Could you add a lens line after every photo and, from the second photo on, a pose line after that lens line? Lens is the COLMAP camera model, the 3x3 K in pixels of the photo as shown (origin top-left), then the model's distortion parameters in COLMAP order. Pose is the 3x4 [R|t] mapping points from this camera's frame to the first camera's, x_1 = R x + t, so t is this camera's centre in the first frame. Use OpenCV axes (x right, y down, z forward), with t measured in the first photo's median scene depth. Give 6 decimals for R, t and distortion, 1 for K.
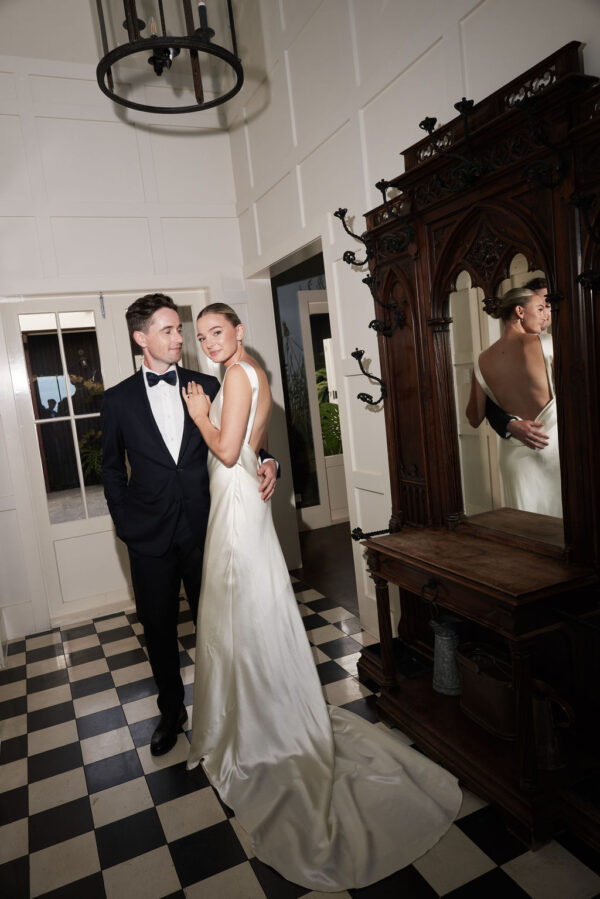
lens RADIAL K [[608.0, 0, 300.0], [0, 608.0, 449.5], [0, 0, 1]] dist [-0.018253, -0.002261]
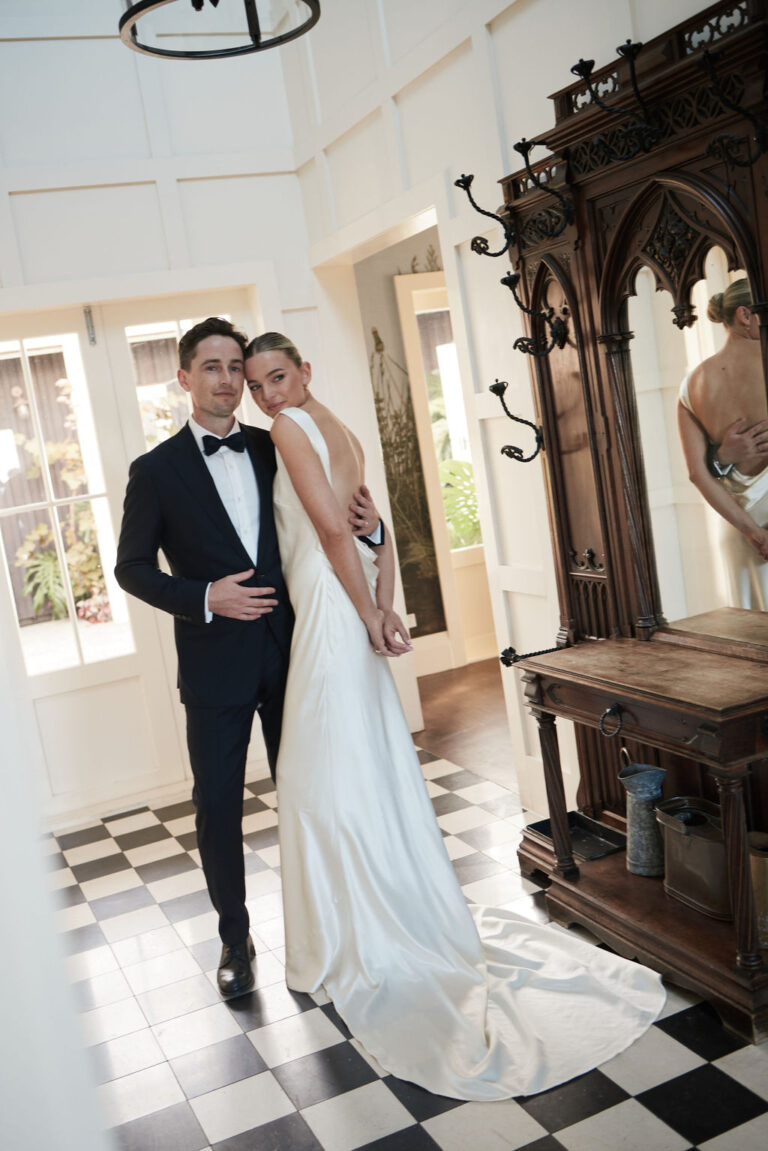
lens RADIAL K [[1156.9, 0, 355.5], [0, 1156.9, 625.5], [0, 0, 1]] dist [-0.025225, -0.003746]
pose [[0.998170, -0.046948, -0.038111, -0.029977], [0.049469, 0.996448, 0.068154, 0.010722], [0.034776, -0.069914, 0.996947, -0.338346]]
